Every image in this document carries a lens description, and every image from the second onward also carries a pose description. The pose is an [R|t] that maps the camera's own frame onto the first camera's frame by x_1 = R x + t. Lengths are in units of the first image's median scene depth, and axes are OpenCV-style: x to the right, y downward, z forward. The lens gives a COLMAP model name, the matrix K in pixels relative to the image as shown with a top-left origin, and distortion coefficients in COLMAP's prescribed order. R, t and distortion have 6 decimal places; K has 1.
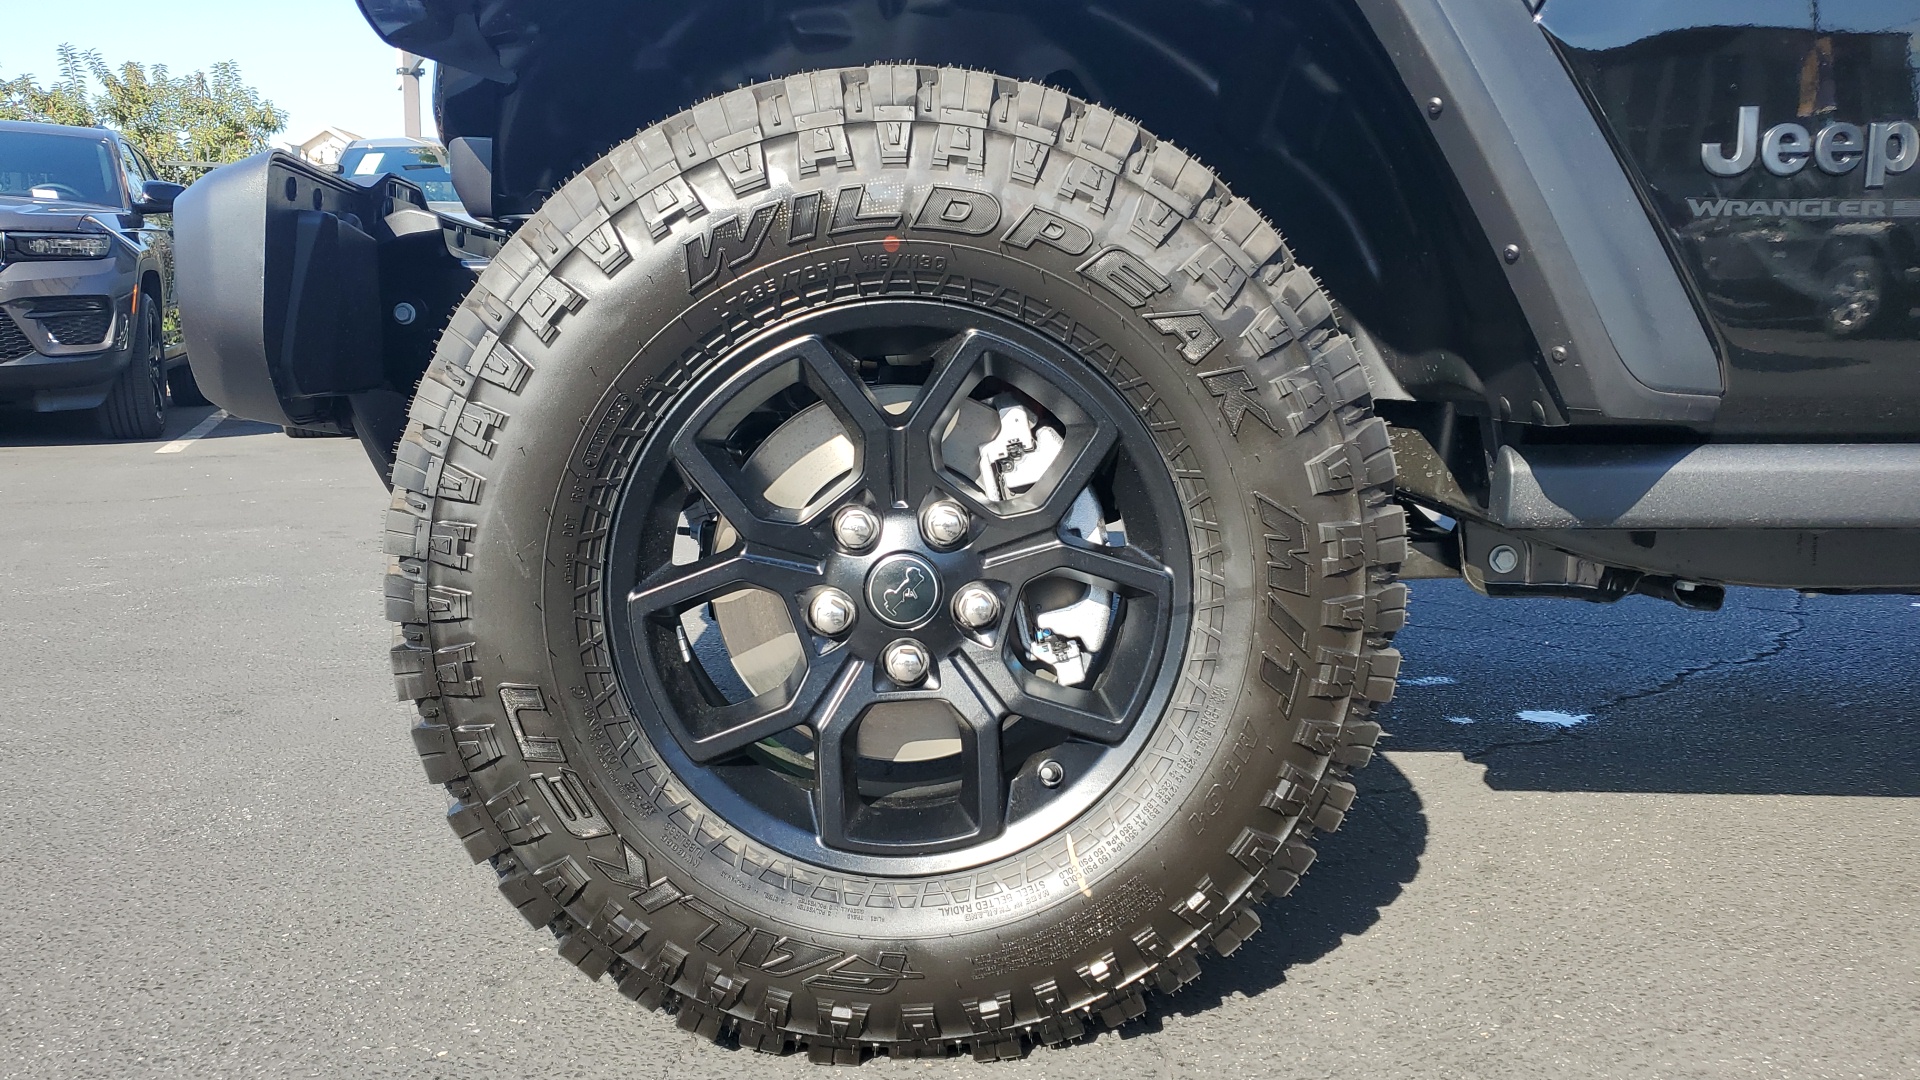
lens RADIAL K [[1593.3, 0, 958.9], [0, 1593.3, 580.5], [0, 0, 1]] dist [0.095926, 0.000571]
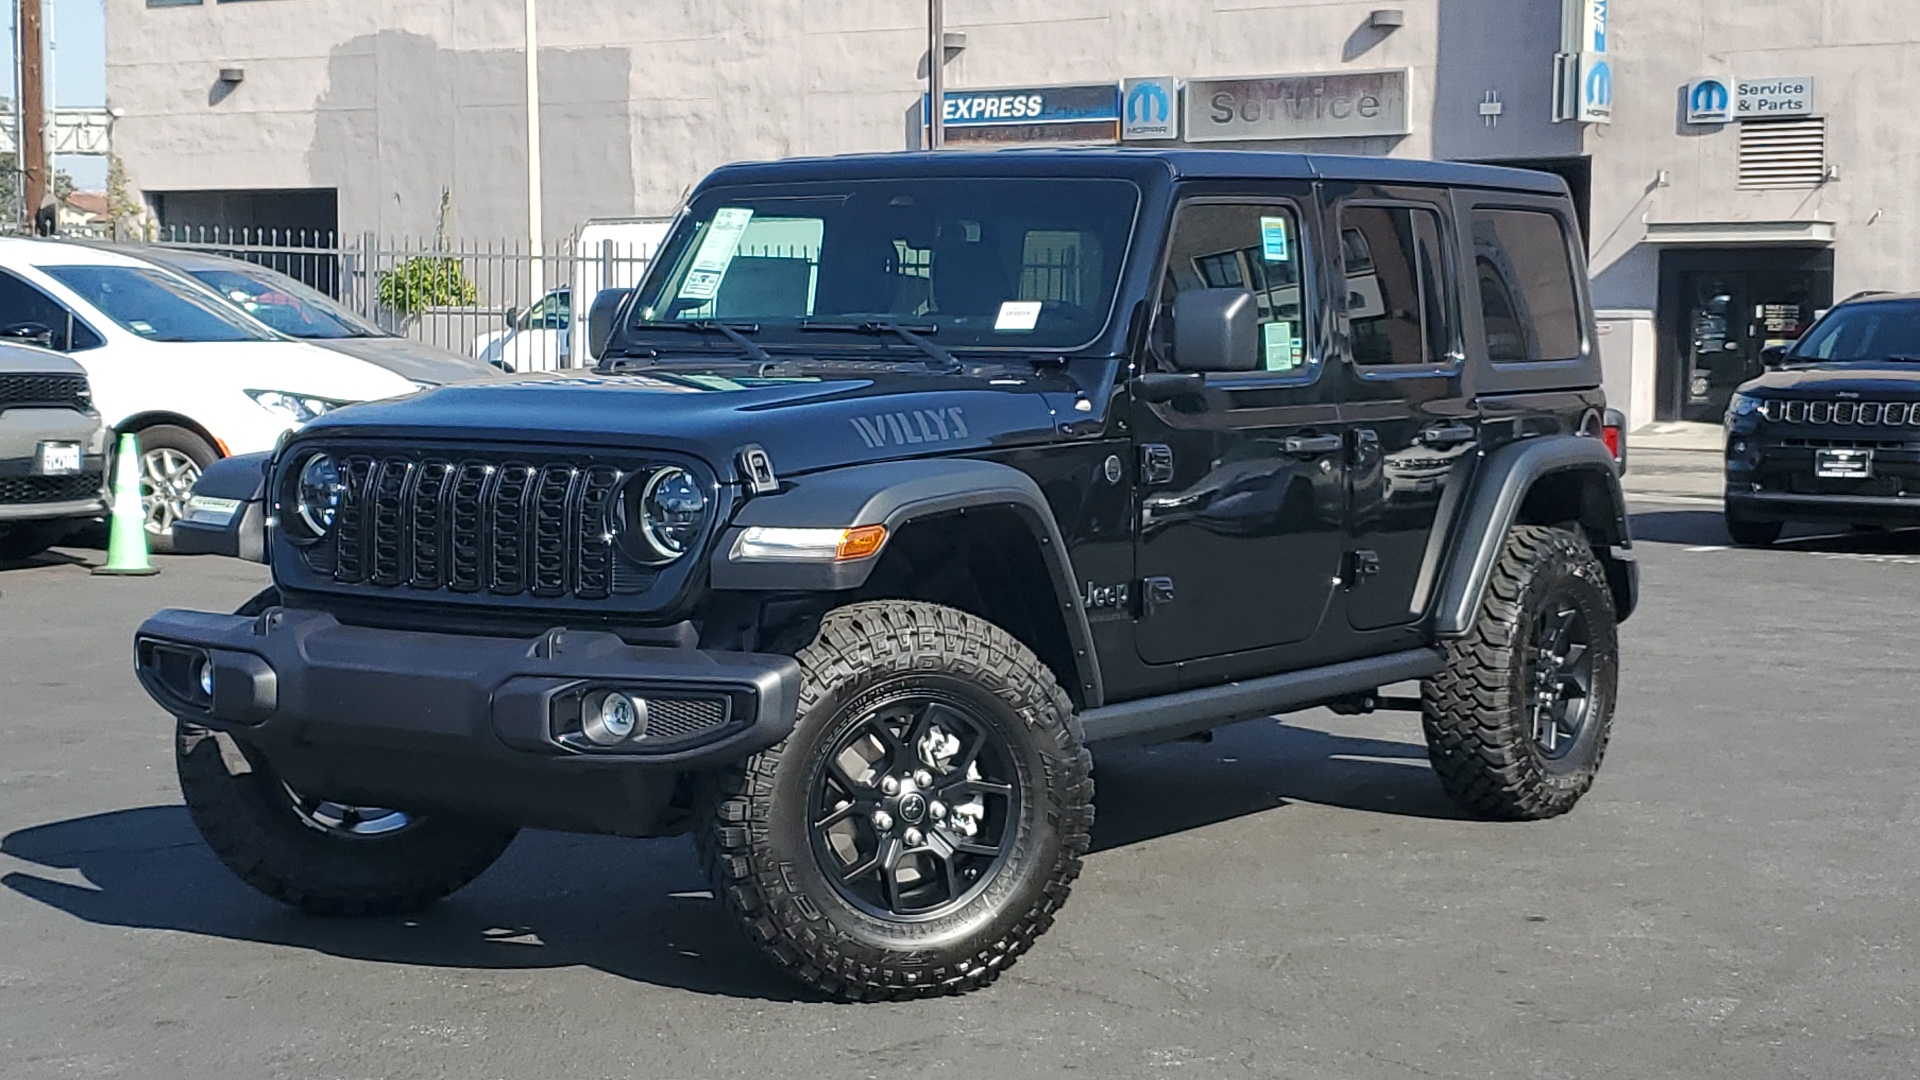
lens RADIAL K [[1593.3, 0, 958.9], [0, 1593.3, 580.5], [0, 0, 1]] dist [0.095926, 0.000571]
pose [[0.946564, -0.075690, 0.313508, -0.728088], [0.094364, 0.994529, -0.044800, -0.231047], [-0.308402, 0.071990, 0.948528, -1.448477]]
